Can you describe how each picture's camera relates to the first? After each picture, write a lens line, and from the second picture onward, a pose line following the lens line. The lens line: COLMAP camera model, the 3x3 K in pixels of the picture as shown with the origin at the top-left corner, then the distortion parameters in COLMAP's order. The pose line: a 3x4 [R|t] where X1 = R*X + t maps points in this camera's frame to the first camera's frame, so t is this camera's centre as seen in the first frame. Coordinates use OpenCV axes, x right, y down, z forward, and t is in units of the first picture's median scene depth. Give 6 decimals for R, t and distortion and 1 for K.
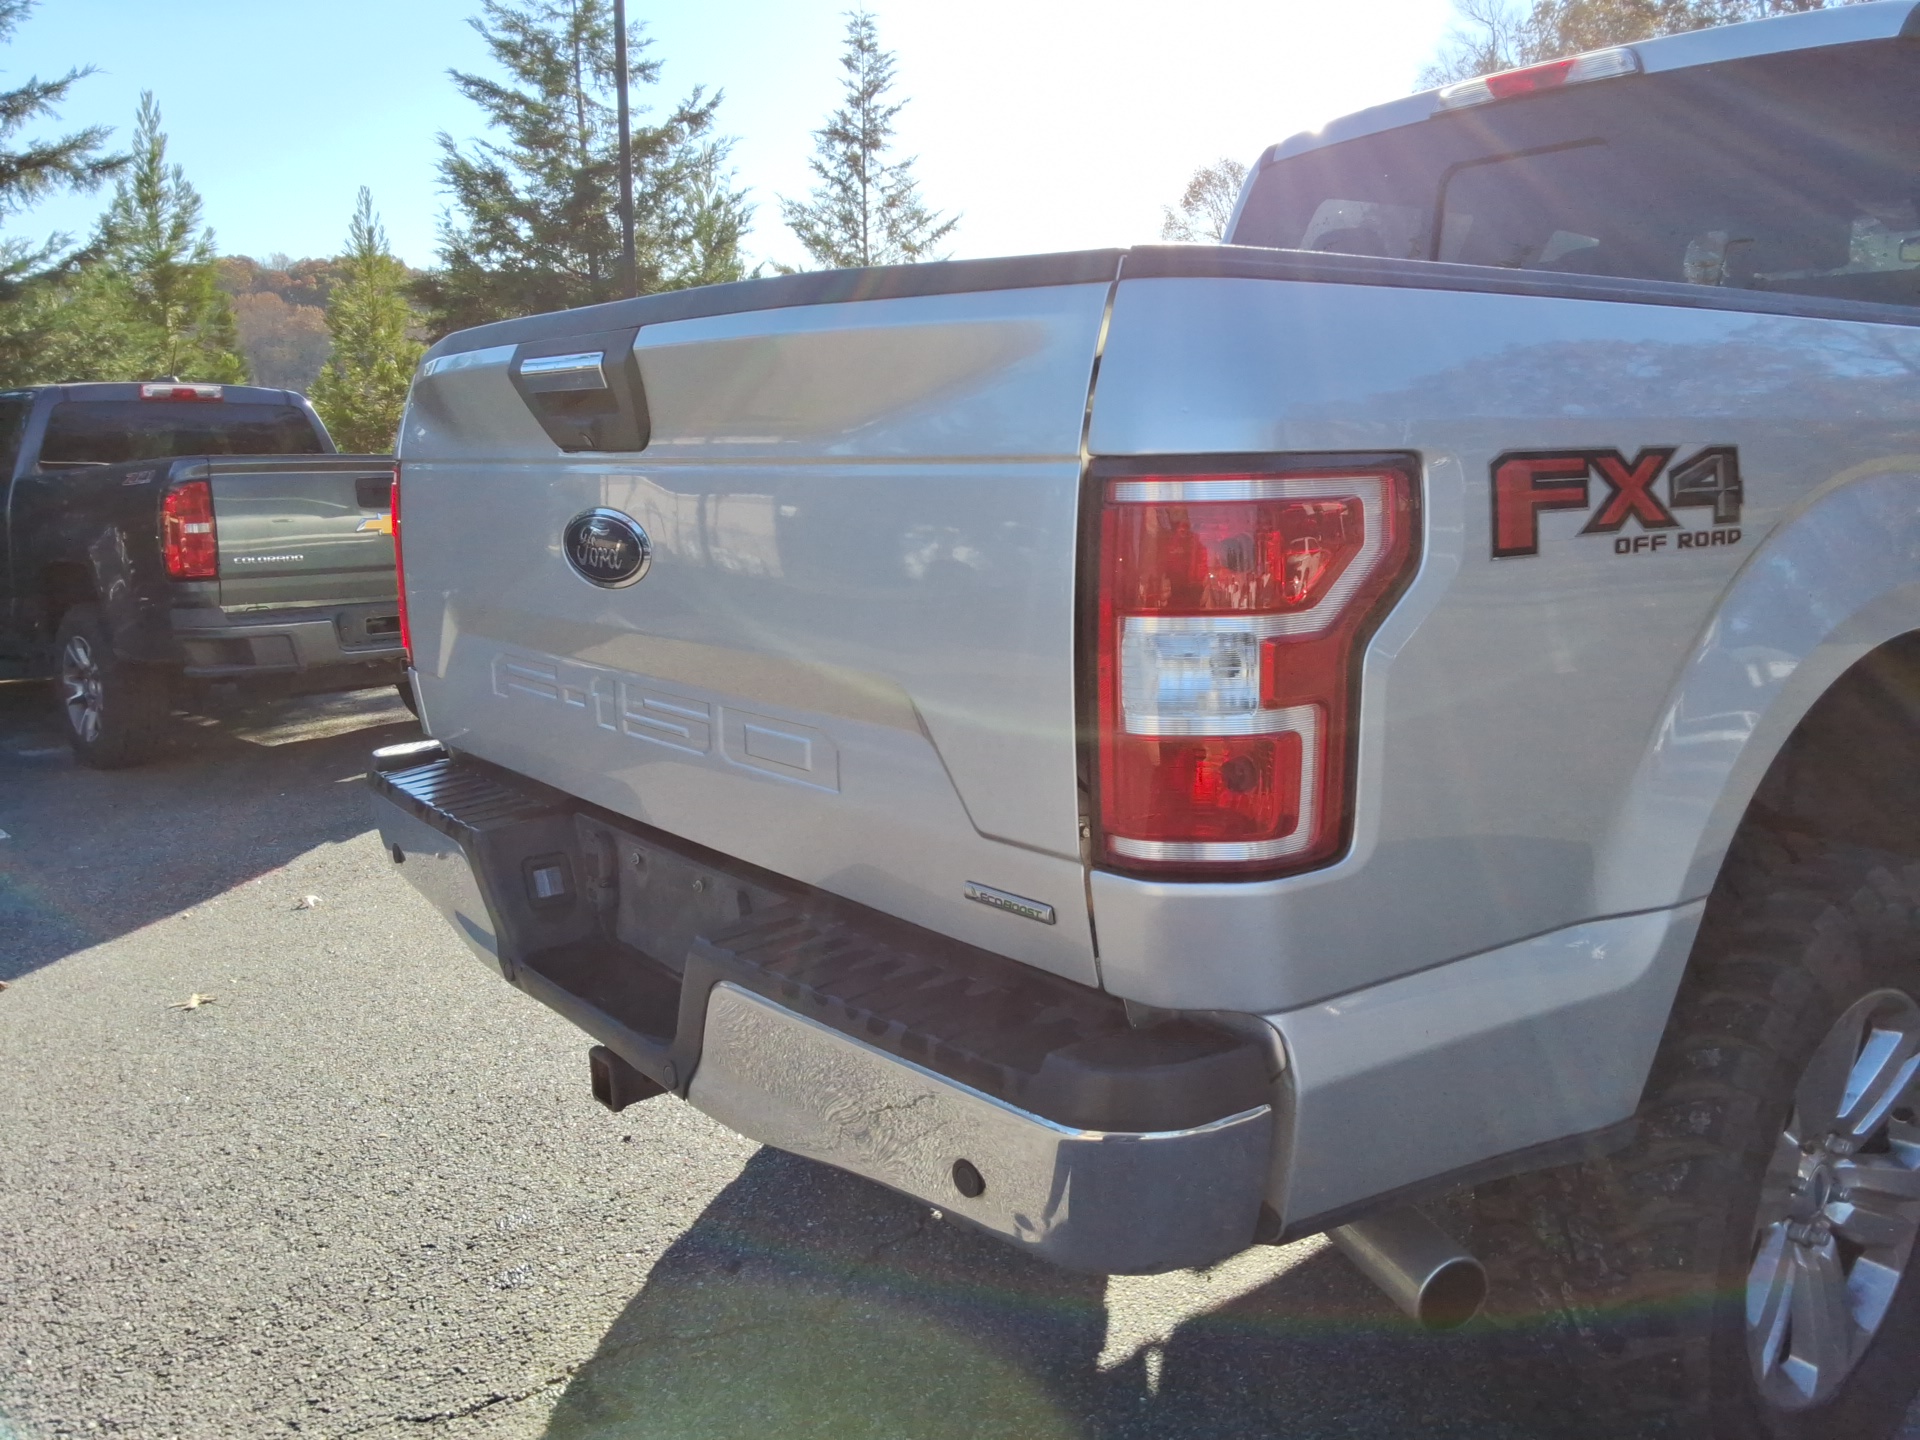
lens RADIAL K [[1542.9, 0, 978.4], [0, 1542.9, 730.1], [0, 0, 1]] dist [0.104804, -0.158063]
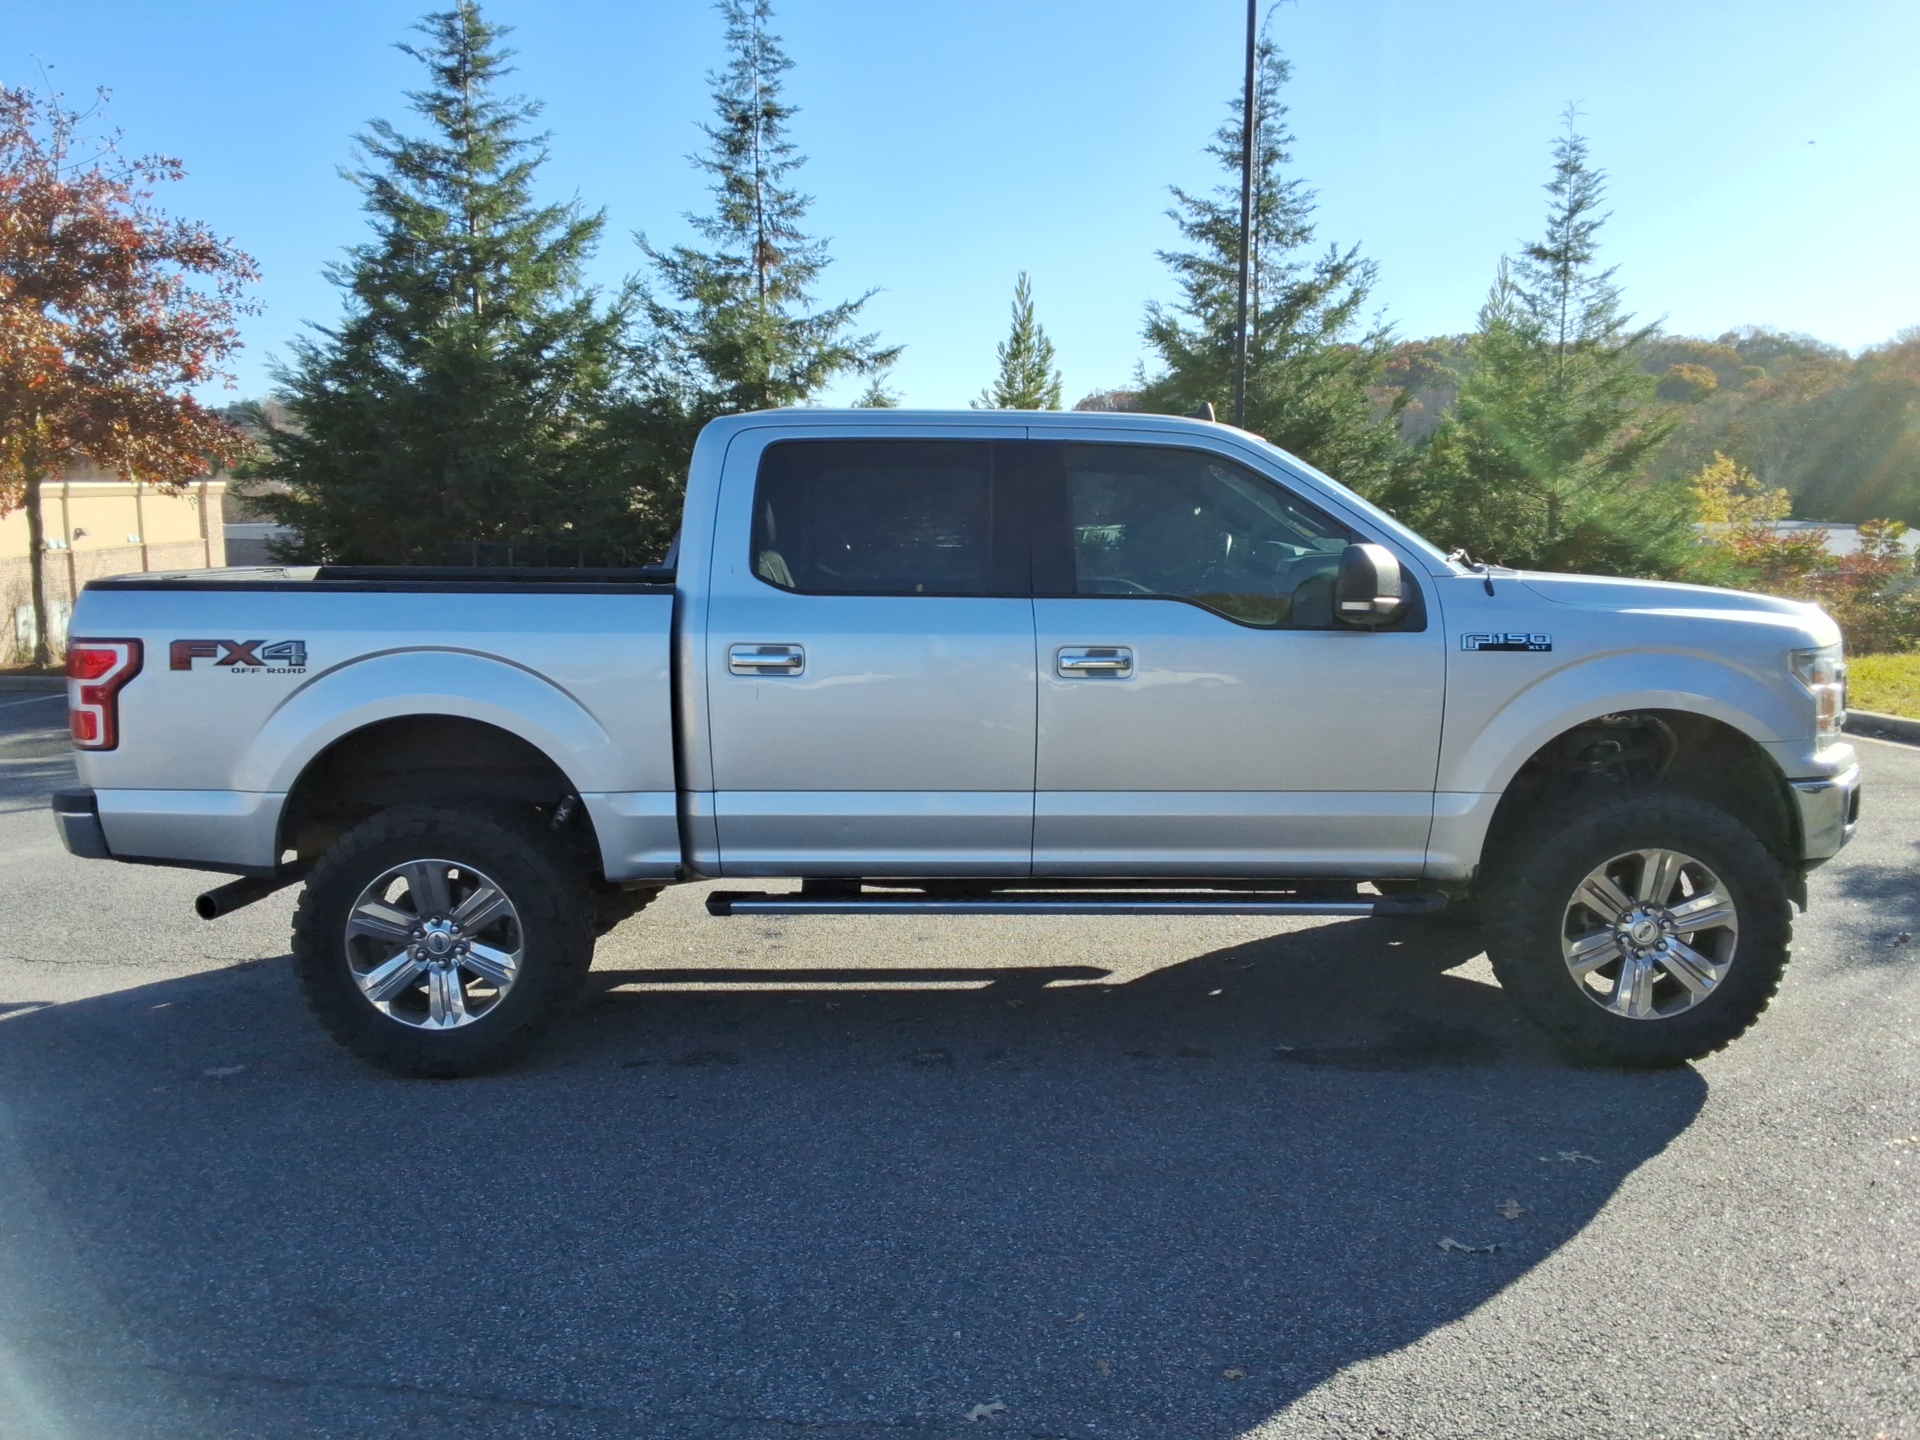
lens RADIAL K [[1542.9, 0, 962.6], [0, 1542.9, 732.4], [0, 0, 1]] dist [0.104804, -0.158063]
pose [[0.780083, 0.097289, -0.618065, 1.994533], [-0.122005, 0.992527, 0.002246, -0.101718], [0.613665, 0.073655, 0.786124, -0.324267]]
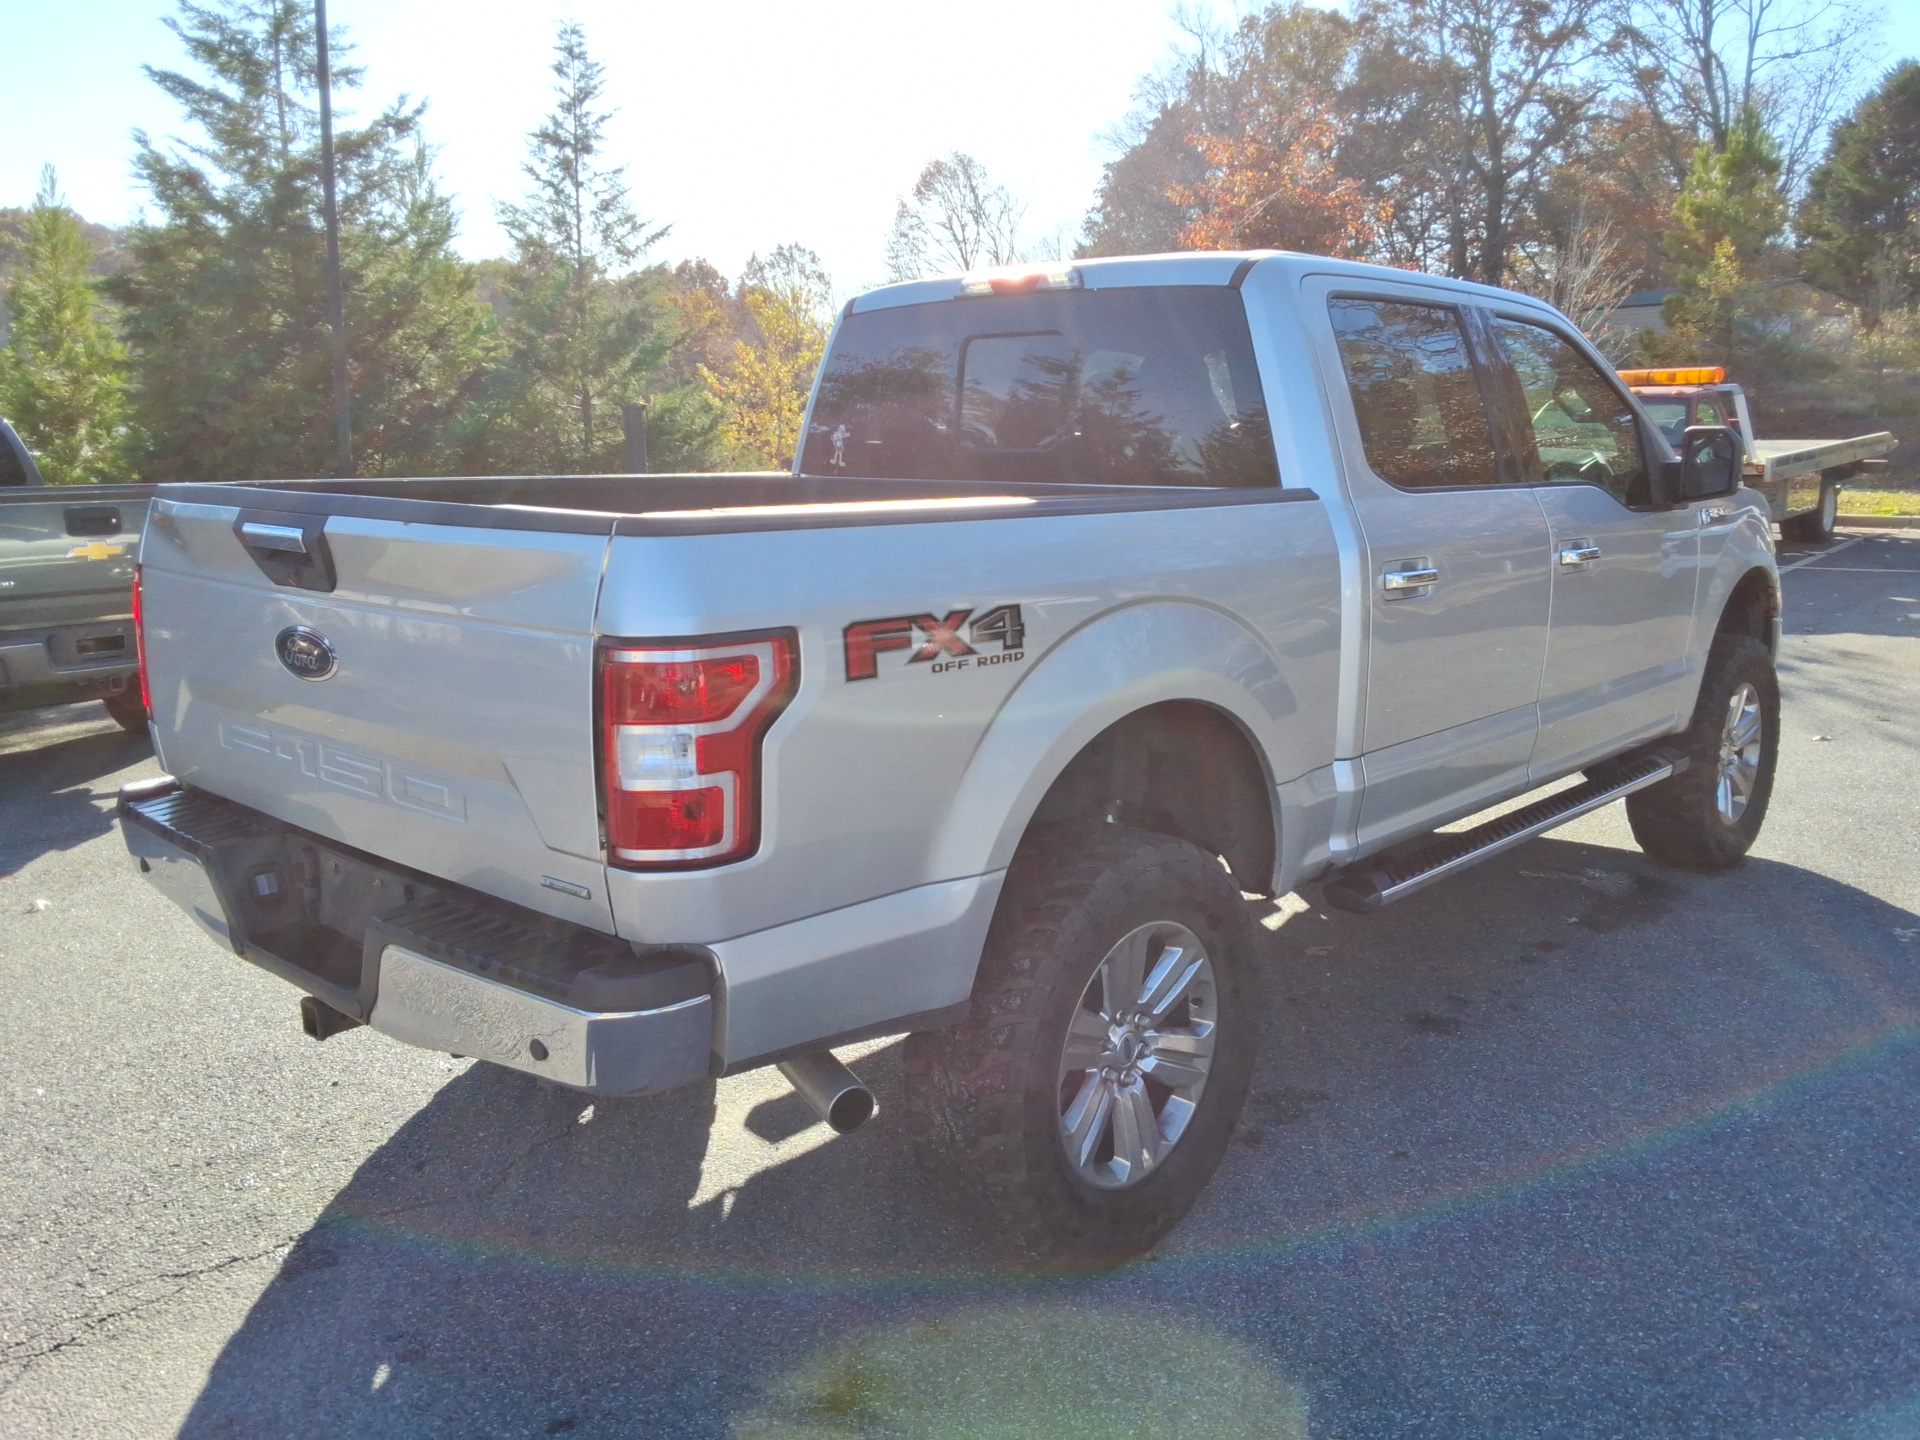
lens RADIAL K [[1542.9, 0, 981.4], [0, 1542.9, 727.5], [0, 0, 1]] dist [0.104804, -0.158063]
pose [[0.986381, -0.014744, 0.163817, 0.101342], [0.012931, 0.999843, 0.012126, -0.040917], [-0.163970, -0.009842, 0.986416, -0.391157]]
